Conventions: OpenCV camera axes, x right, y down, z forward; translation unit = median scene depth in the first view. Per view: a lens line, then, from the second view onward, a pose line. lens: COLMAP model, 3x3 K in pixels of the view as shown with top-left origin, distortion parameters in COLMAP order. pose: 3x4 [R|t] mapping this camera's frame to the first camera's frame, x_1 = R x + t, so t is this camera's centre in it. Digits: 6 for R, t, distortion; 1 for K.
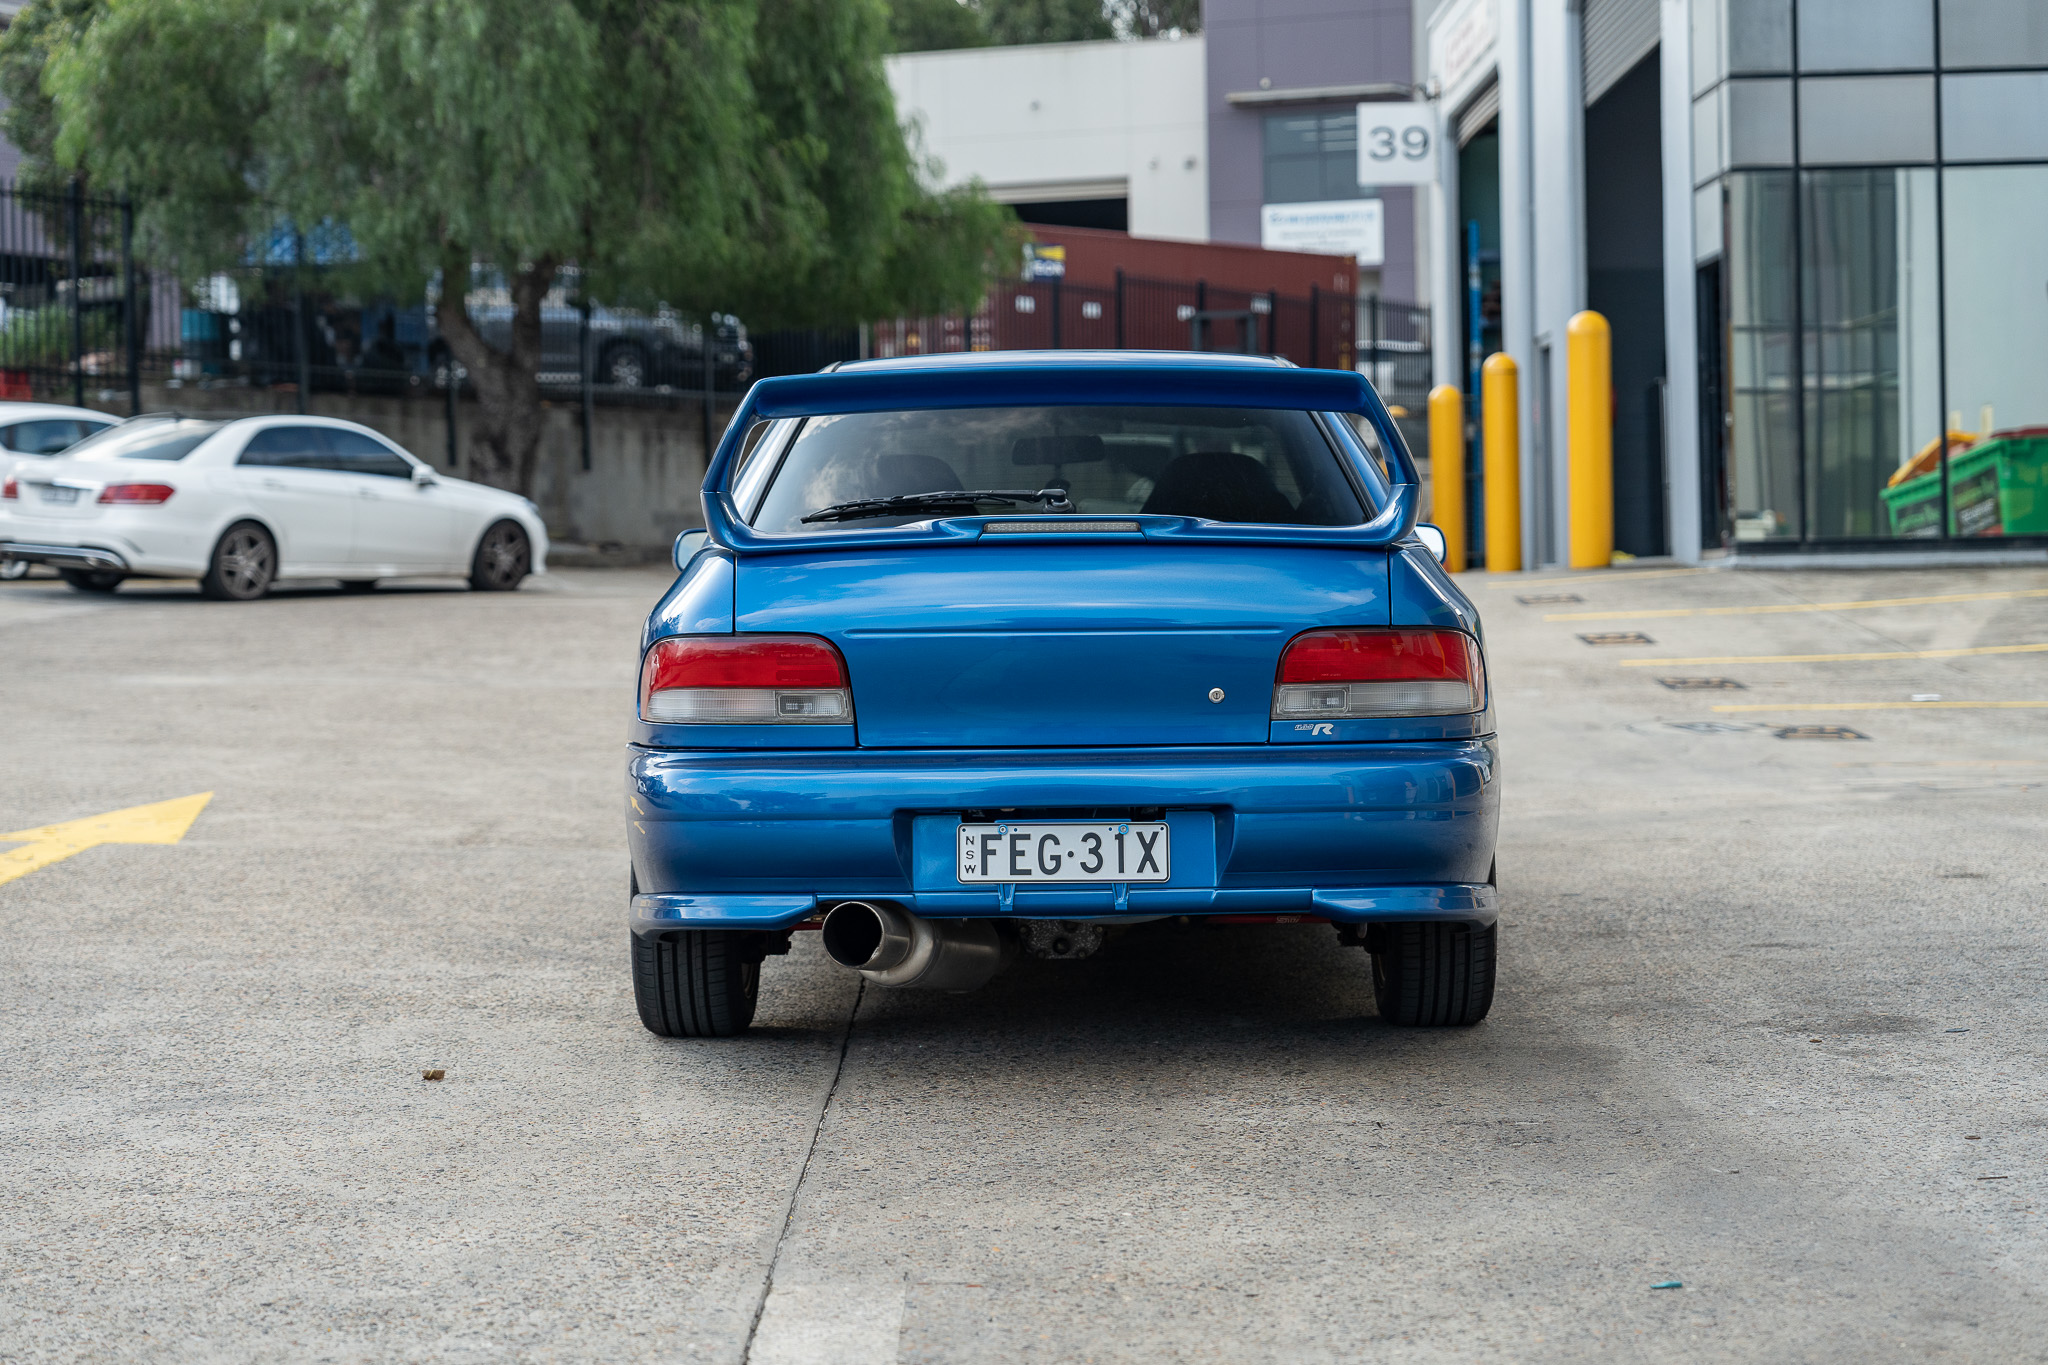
lens RADIAL K [[3546.2, 0, 1024.4], [0, 3546.2, 682.5], [0, 0, 1]] dist [0.033623, 0.000000]
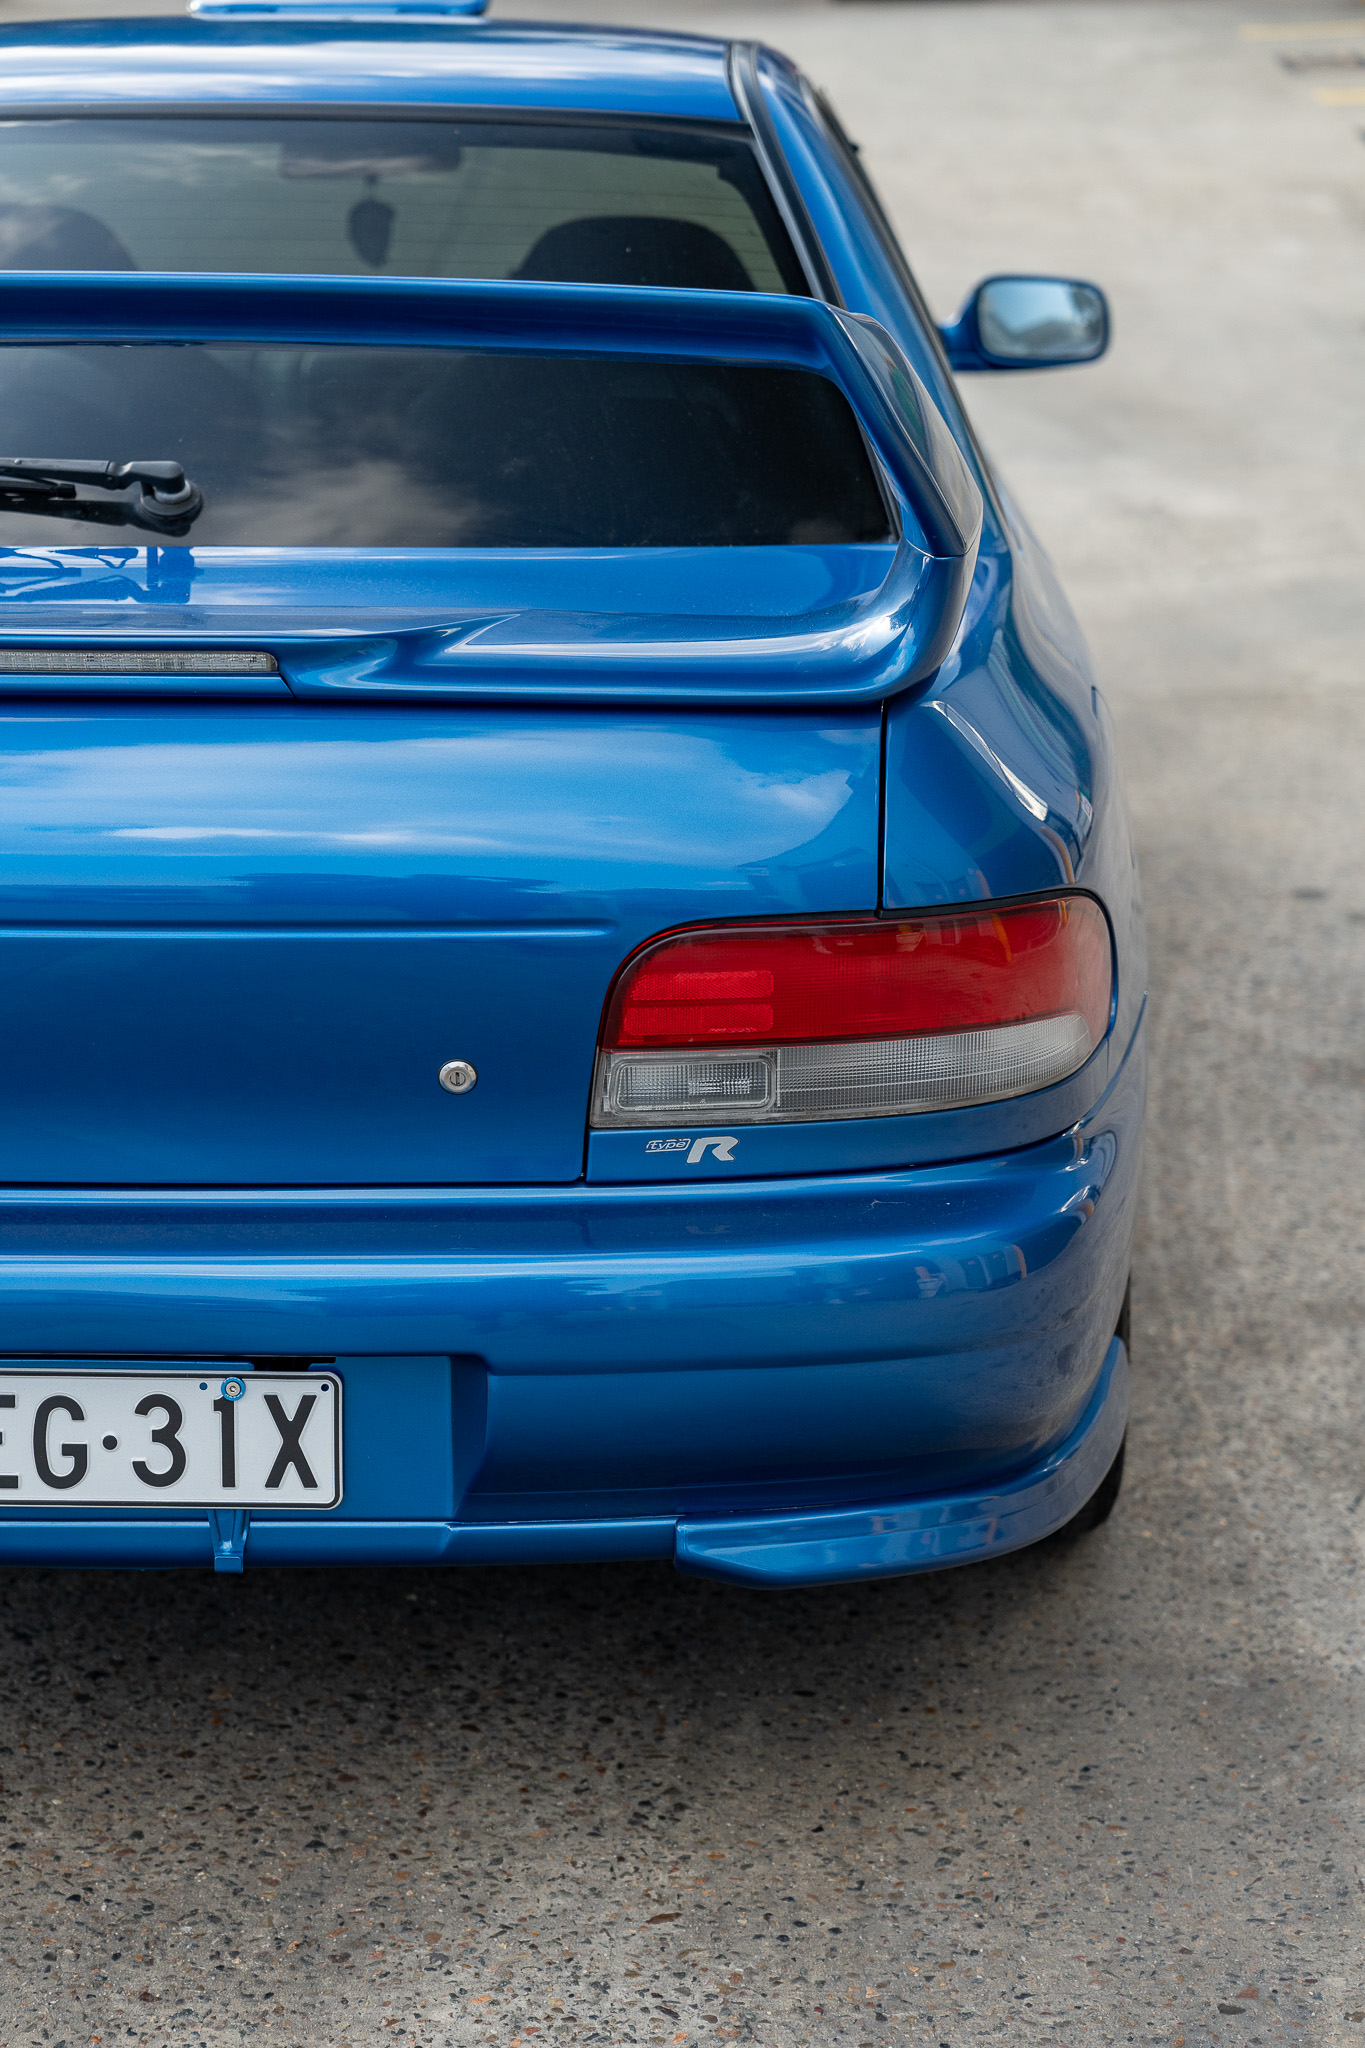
lens RADIAL K [[4054.4, 0, 683.3], [0, 4054.4, 1025.0], [0, 0, 1]] dist [0.011268, 0.000000]
pose [[0.999851, 0.016904, -0.003610, 0.082878], [-0.015472, 0.968366, 0.249055, -0.122691], [0.007706, -0.248962, 0.968483, 0.540383]]
